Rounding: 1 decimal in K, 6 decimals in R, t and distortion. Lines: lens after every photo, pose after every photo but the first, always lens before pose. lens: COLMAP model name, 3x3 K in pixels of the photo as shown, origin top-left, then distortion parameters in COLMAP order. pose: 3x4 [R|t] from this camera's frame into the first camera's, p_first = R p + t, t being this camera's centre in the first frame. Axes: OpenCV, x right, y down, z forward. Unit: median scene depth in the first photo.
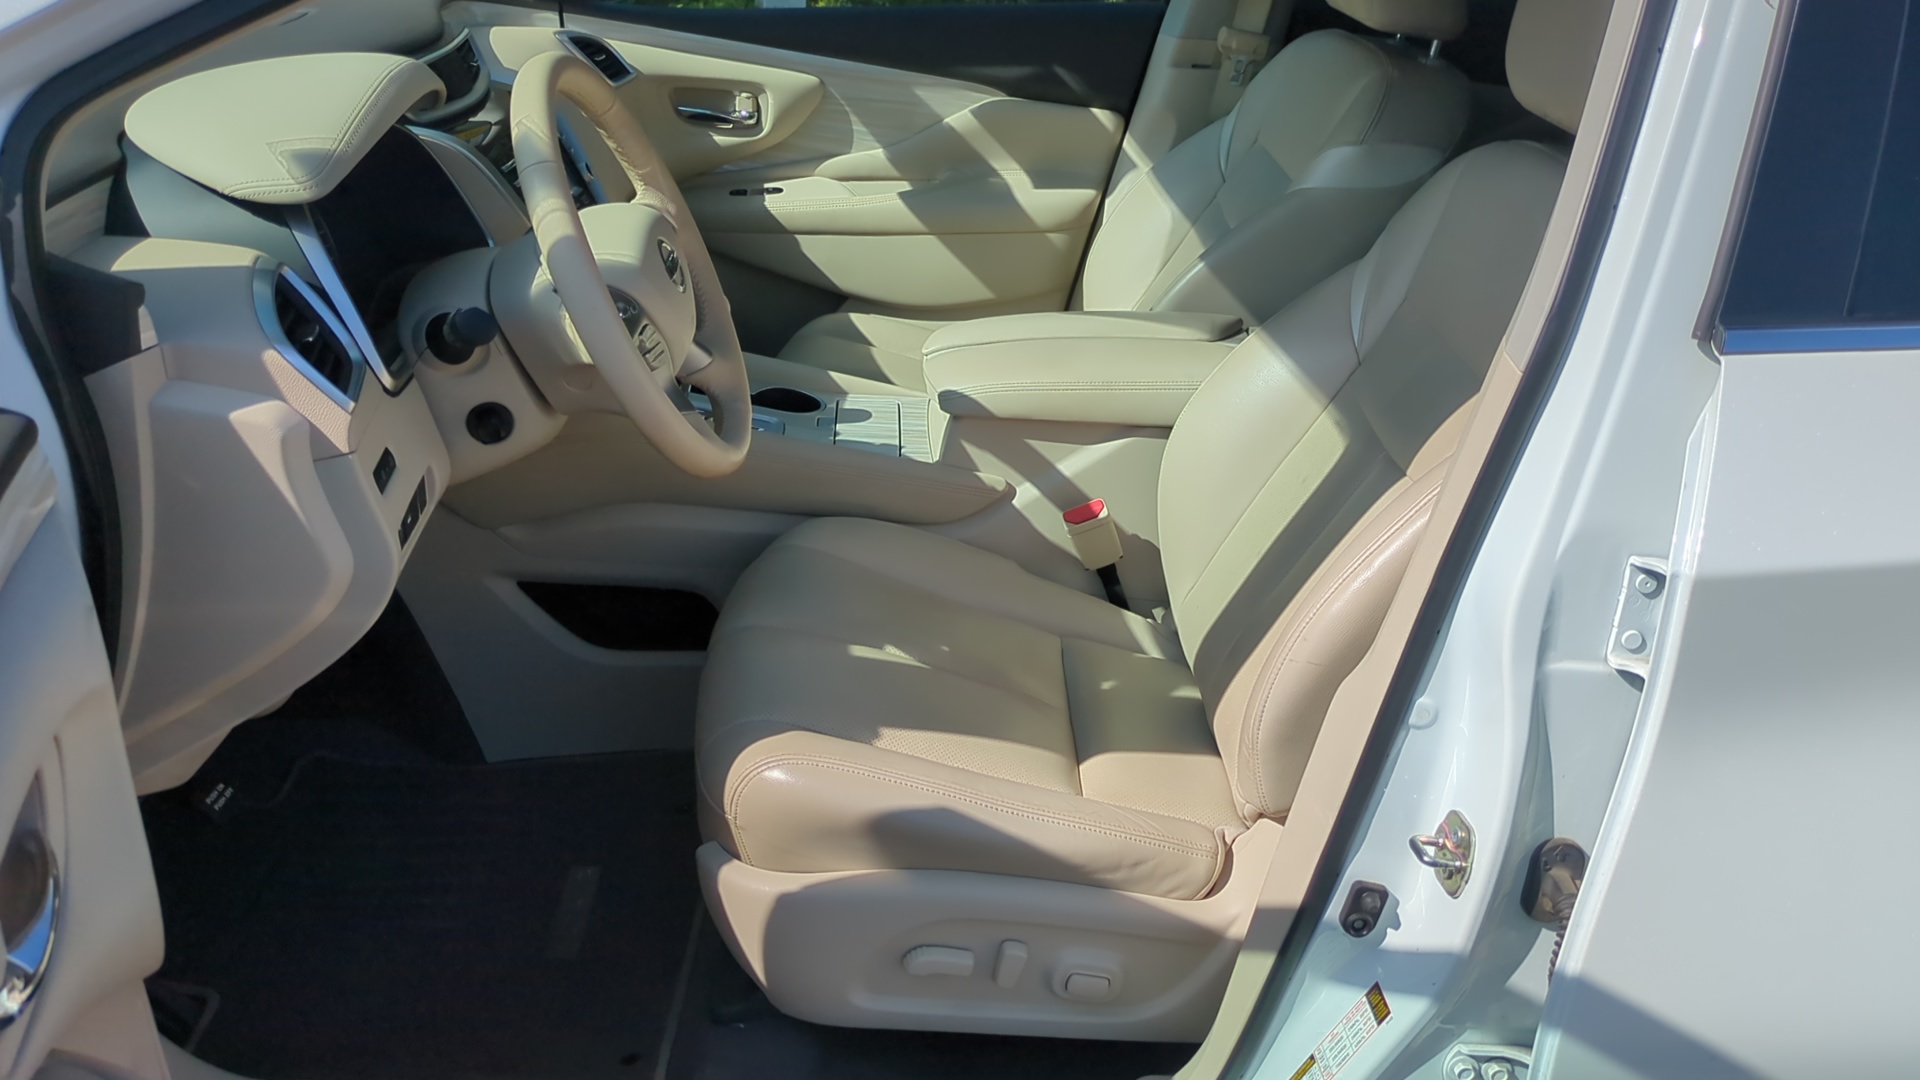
lens RADIAL K [[1558.1, 0, 957.1], [0, 1558.1, 540.6], [0, 0, 1]] dist [-0.005257, -0.000206]
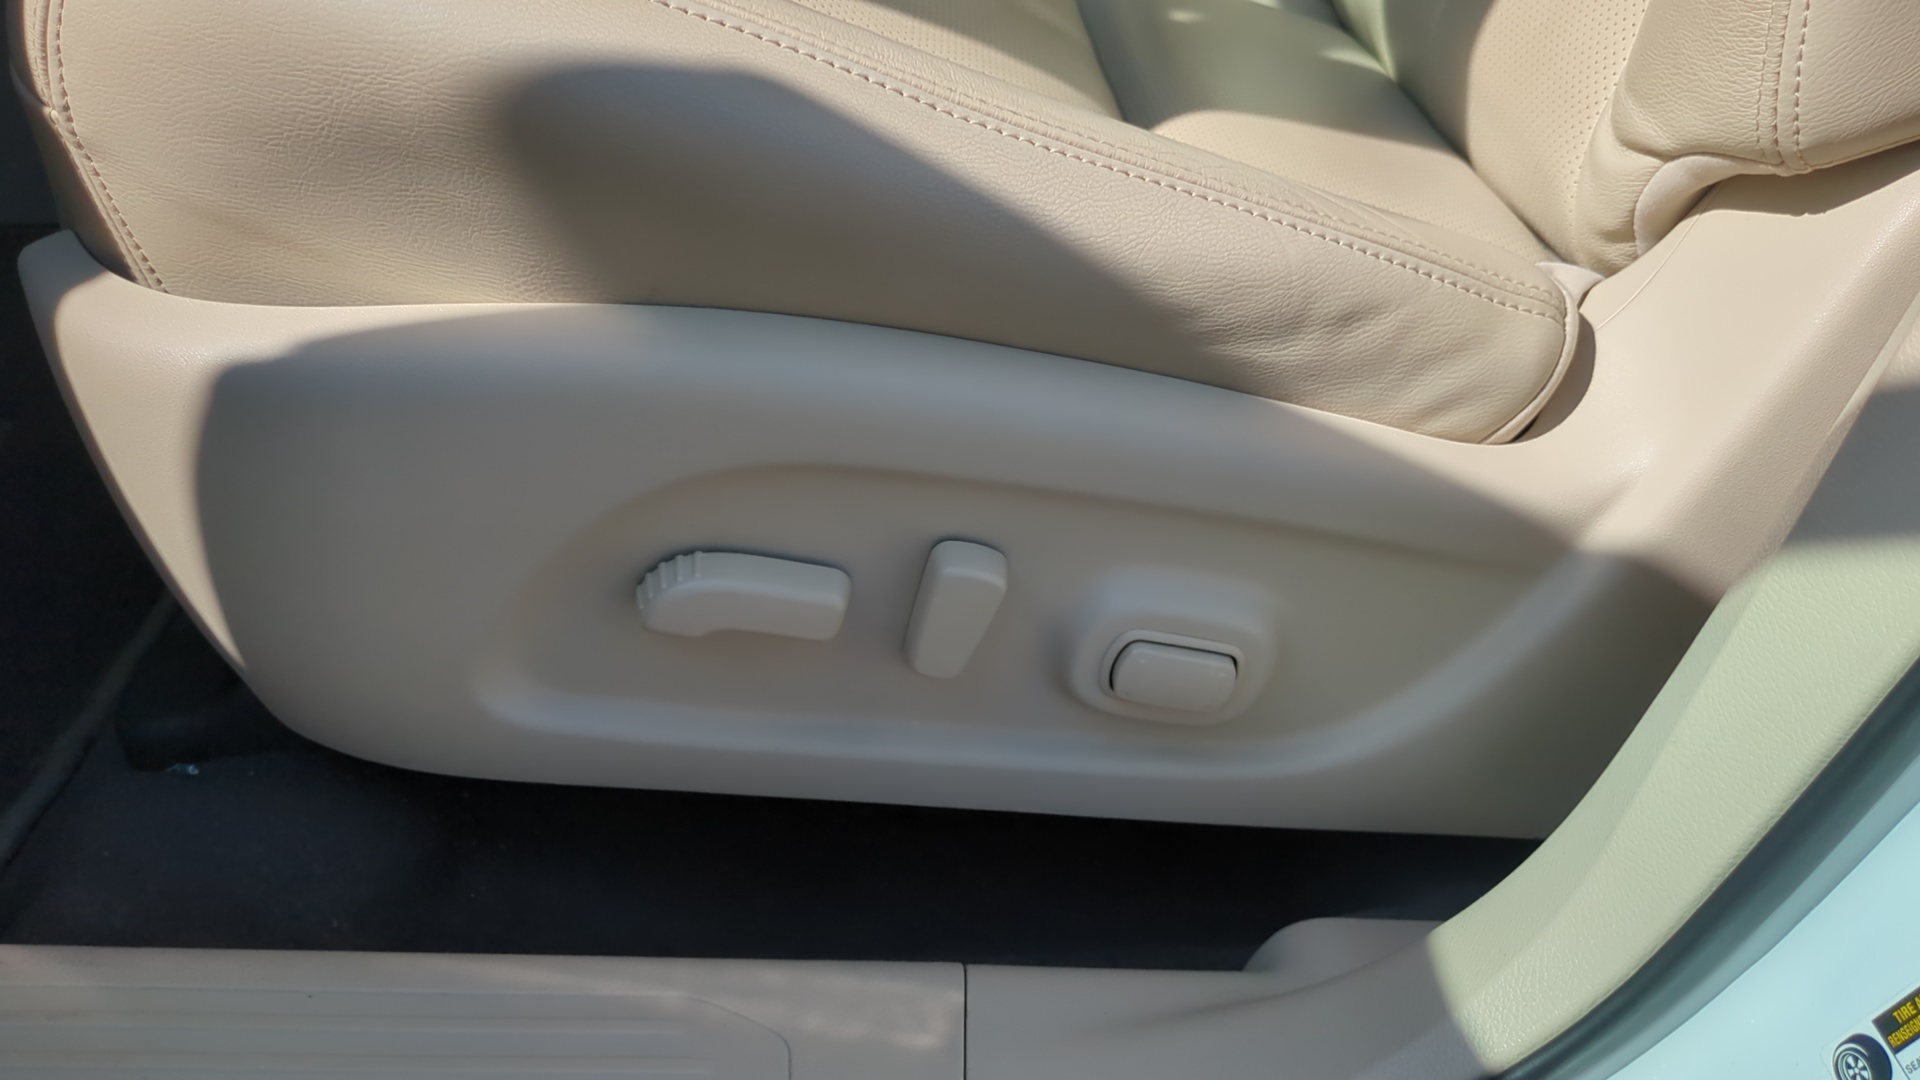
lens RADIAL K [[1558.1, 0, 961.9], [0, 1558.1, 538.7], [0, 0, 1]] dist [-0.005257, -0.000206]
pose [[0.997611, 0.025899, 0.064047, 0.013869], [-0.035815, 0.986647, 0.158888, 0.202279], [-0.059077, -0.160802, 0.985217, 0.667211]]
